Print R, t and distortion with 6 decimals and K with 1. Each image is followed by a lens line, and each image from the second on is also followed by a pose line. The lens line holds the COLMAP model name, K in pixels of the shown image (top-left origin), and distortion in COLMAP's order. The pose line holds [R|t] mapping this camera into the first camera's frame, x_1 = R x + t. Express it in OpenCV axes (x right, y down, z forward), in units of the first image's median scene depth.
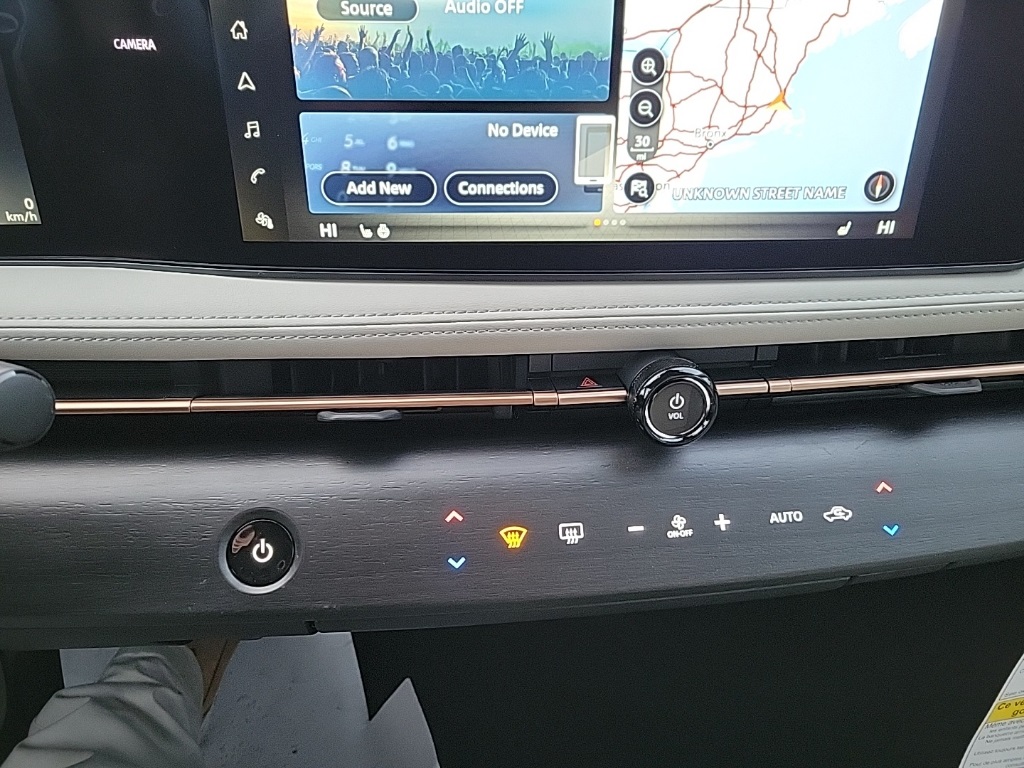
lens RADIAL K [[779.6, 0, 512.0], [0, 779.6, 384.0], [0, 0, 1]] dist [0.020980, -0.003992]
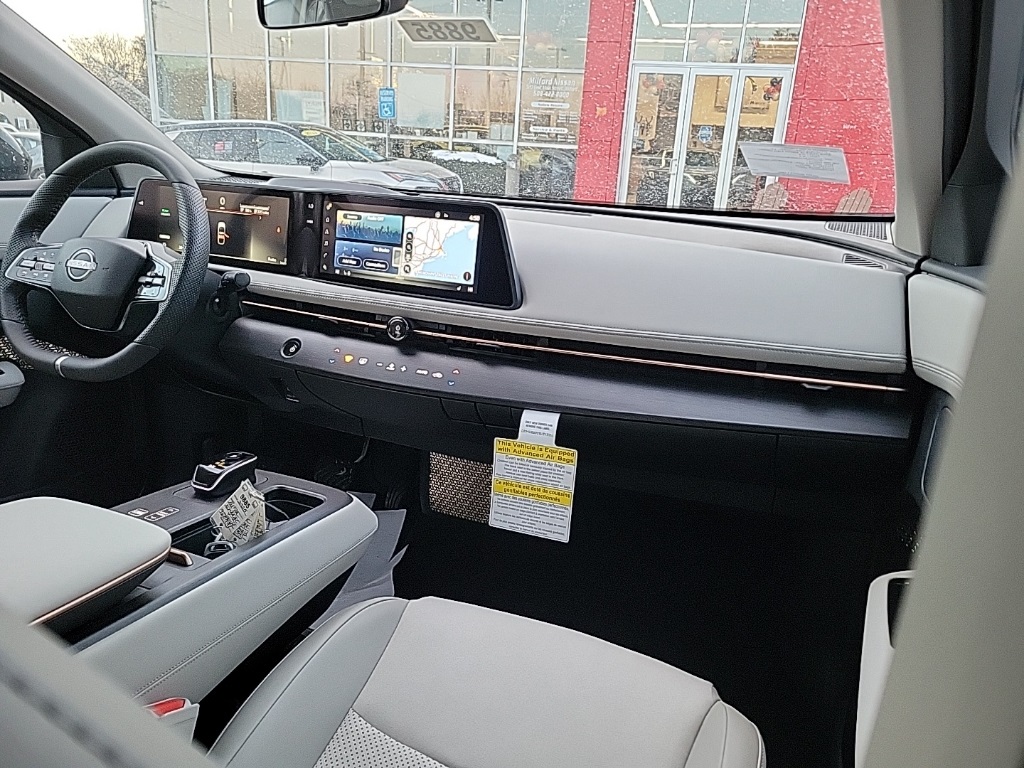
lens RADIAL K [[756.8, 0, 507.3], [0, 756.8, 384.6], [0, 0, 1]] dist [0.053174, 0.000145]
pose [[0.852654, 0.169245, -0.494305, 2.334207], [-0.304021, 0.930137, -0.205953, 0.801267], [0.424915, 0.325886, 0.844539, -1.521384]]
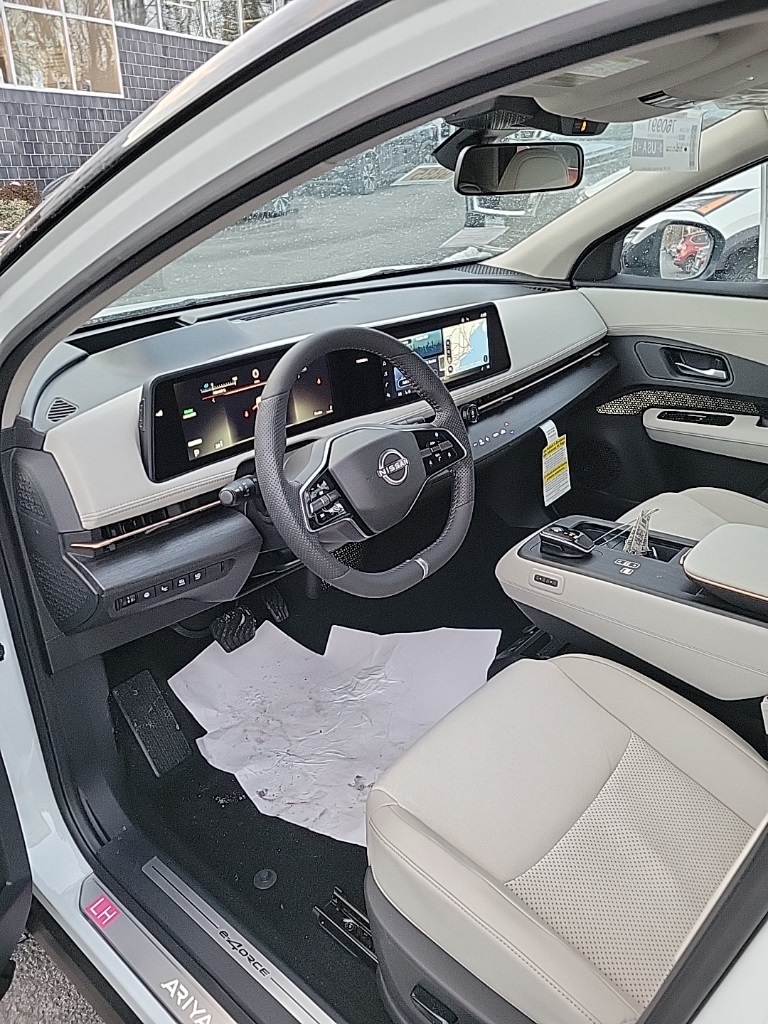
lens RADIAL K [[756.8, 0, 383.5], [0, 756.8, 500.5], [0, 0, 1]] dist [0.053174, 0.000145]
pose [[0.750126, -0.303654, 0.587456, -2.866876], [0.381667, 0.924250, -0.009611, 0.331814], [-0.540038, 0.231422, 0.809199, -2.088679]]
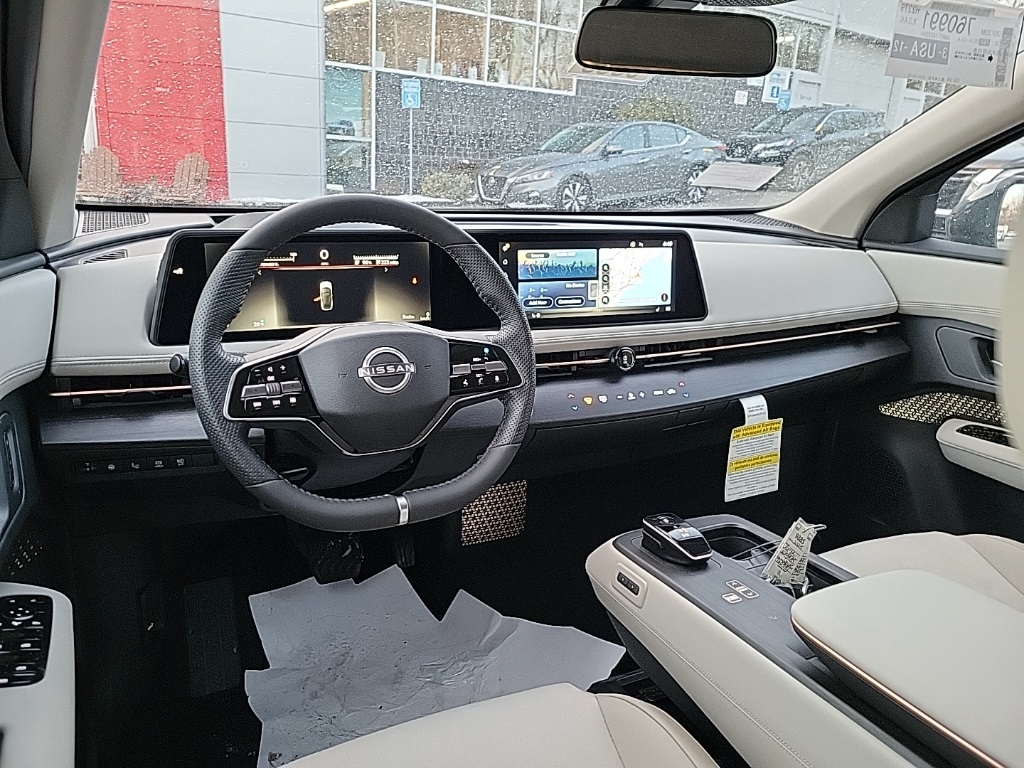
lens RADIAL K [[761.4, 0, 501.1], [0, 761.4, 379.4], [0, 0, 1]] dist [0.036571, -0.002796]
pose [[0.948304, -0.072087, 0.309066, -1.392388], [0.149038, 0.960950, -0.233159, 0.838194], [-0.280190, 0.267168, 0.922017, -1.975966]]
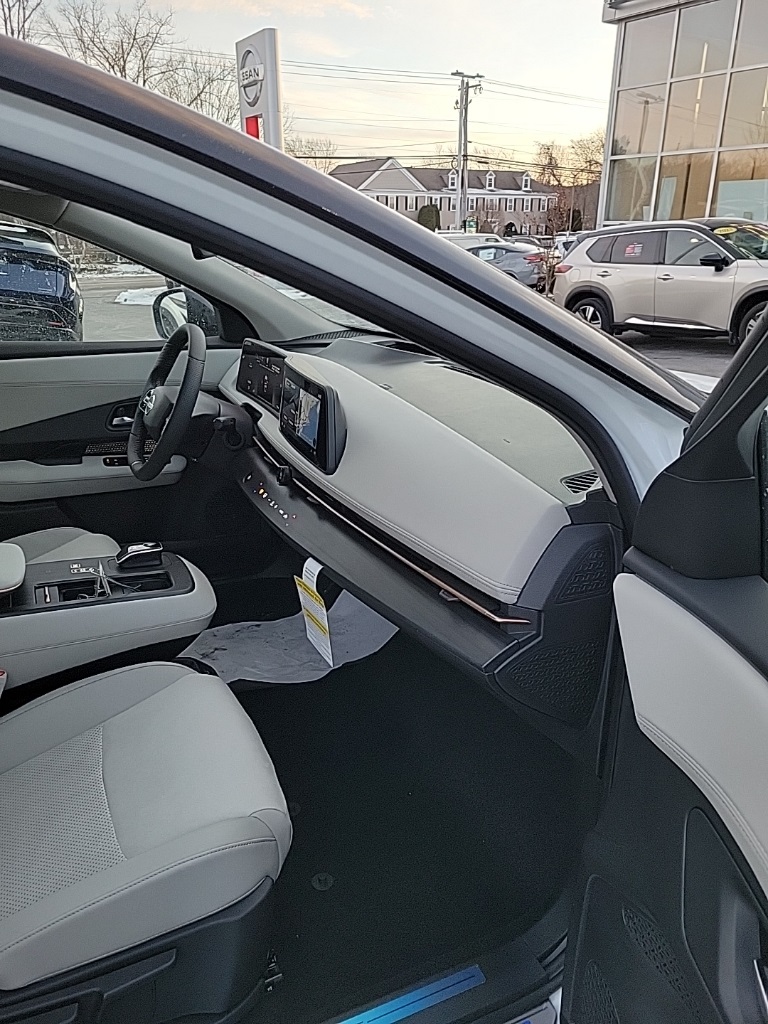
lens RADIAL K [[761.4, 0, 384.0], [0, 761.4, 512.0], [0, 0, 1]] dist [0.036571, -0.002796]
pose [[0.306030, 0.307875, -0.900865, 4.411373], [-0.502803, 0.855796, 0.121667, -0.624901], [0.808415, 0.415724, 0.416700, -0.228122]]
